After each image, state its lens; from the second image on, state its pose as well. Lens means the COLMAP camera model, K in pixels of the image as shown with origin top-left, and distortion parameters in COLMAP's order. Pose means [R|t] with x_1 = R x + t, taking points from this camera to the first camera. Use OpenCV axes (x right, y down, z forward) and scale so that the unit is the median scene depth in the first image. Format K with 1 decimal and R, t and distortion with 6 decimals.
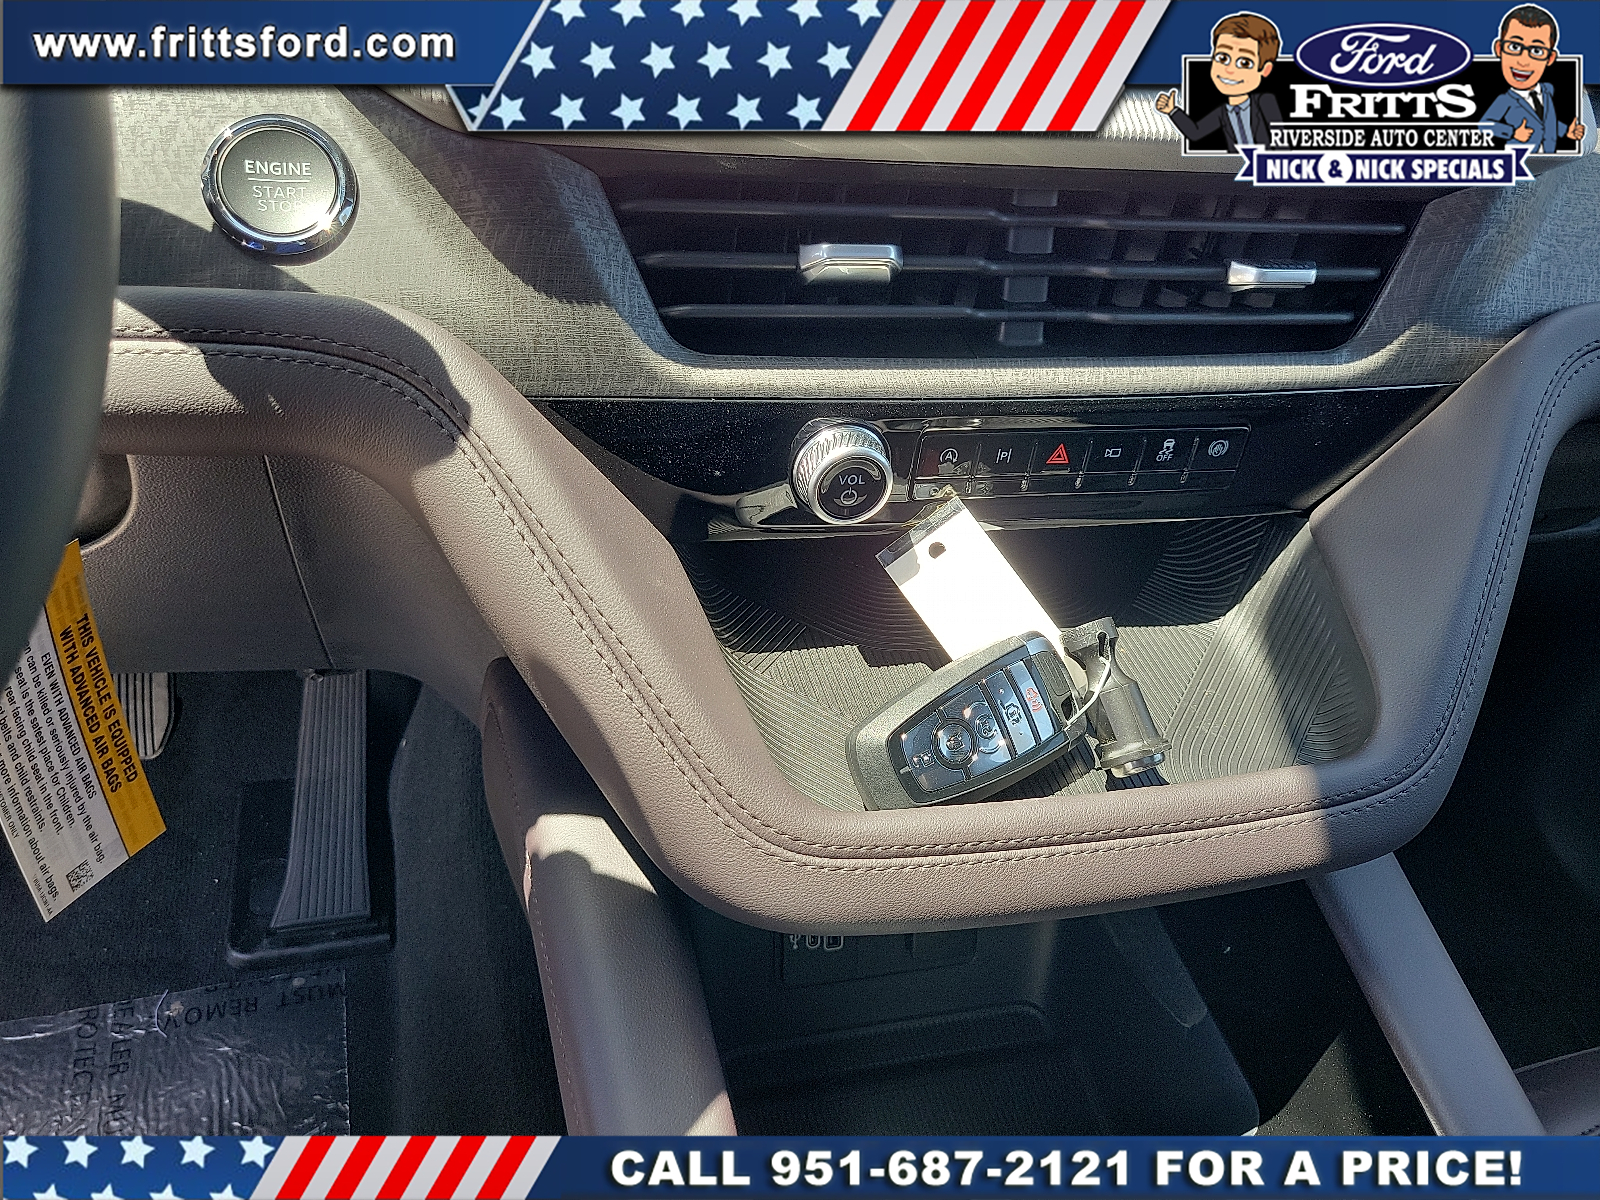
lens RADIAL K [[1216.5, 0, 783.7], [0, 1216.5, 600.4], [0, 0, 1]] dist [0.023568, -0.021899]
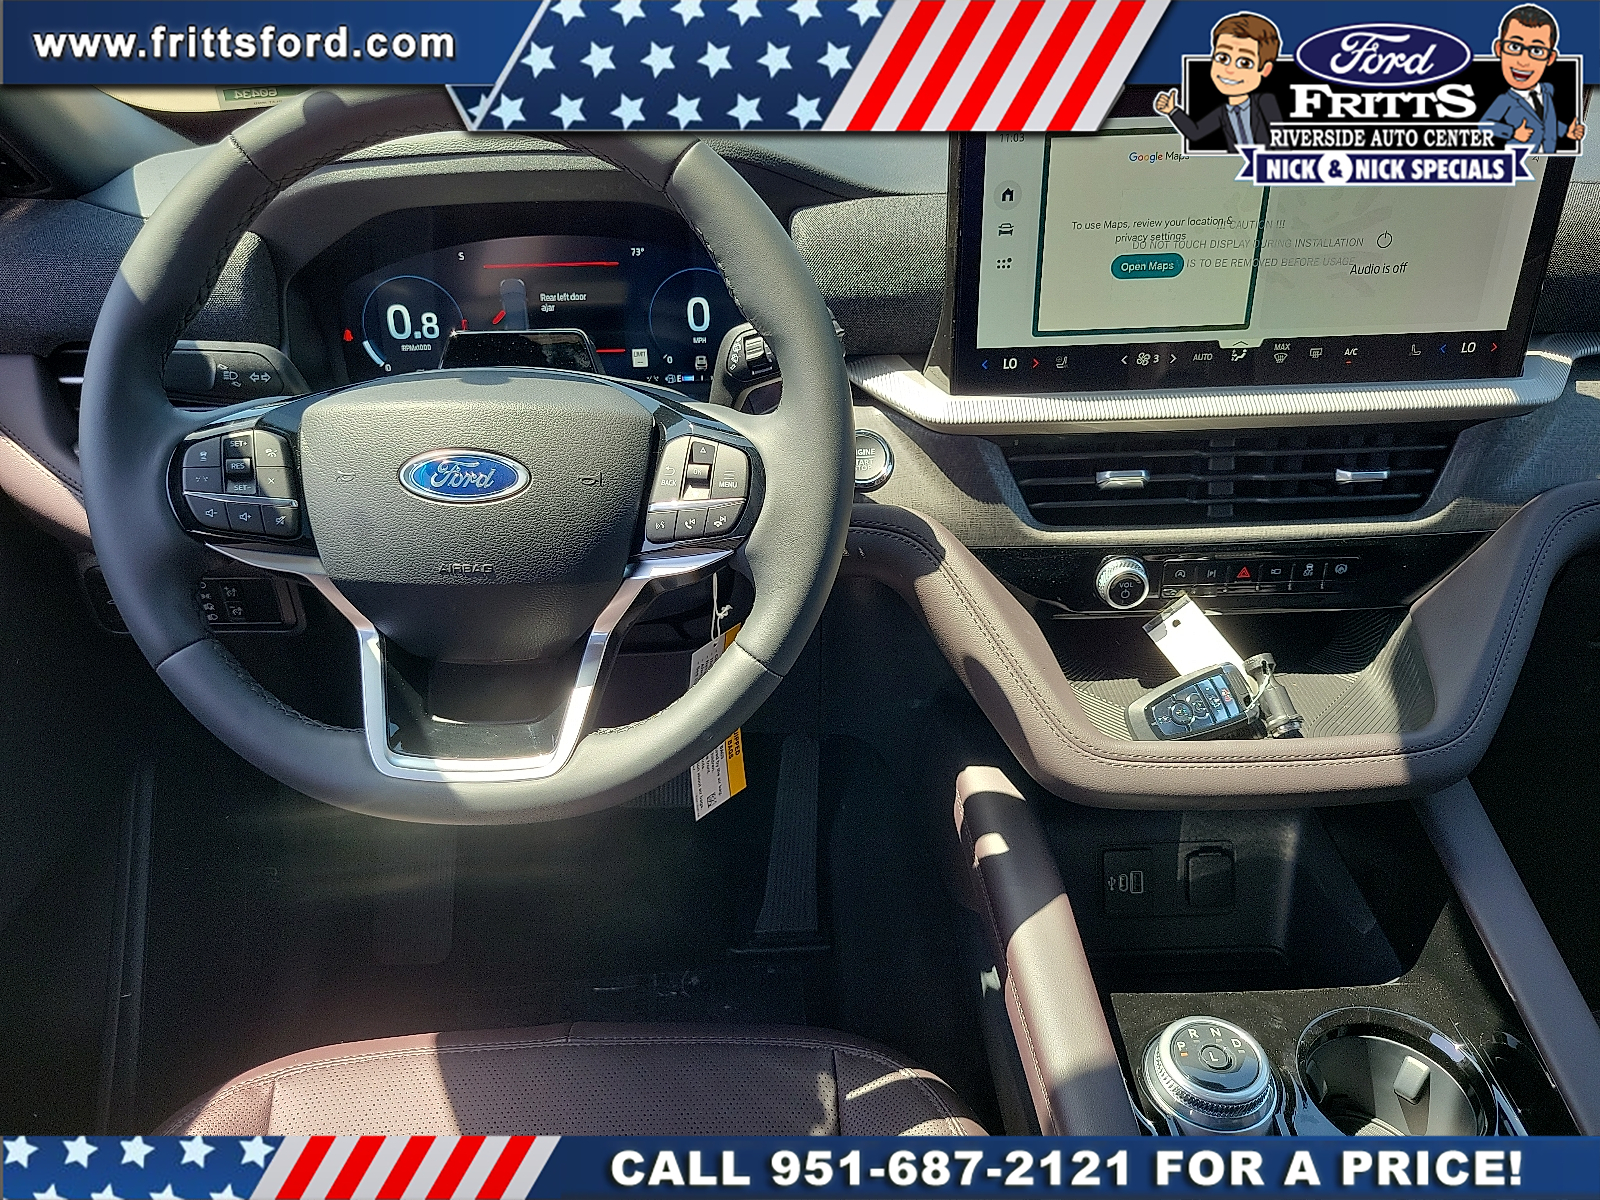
lens RADIAL K [[1216.5, 0, 792.9], [0, 1216.5, 609.1], [0, 0, 1]] dist [0.023568, -0.021899]
pose [[0.961682, -0.017053, -0.273636, 0.073258], [-0.027659, 0.986937, -0.158716, 0.261880], [0.272768, 0.160203, 0.948648, -0.996735]]
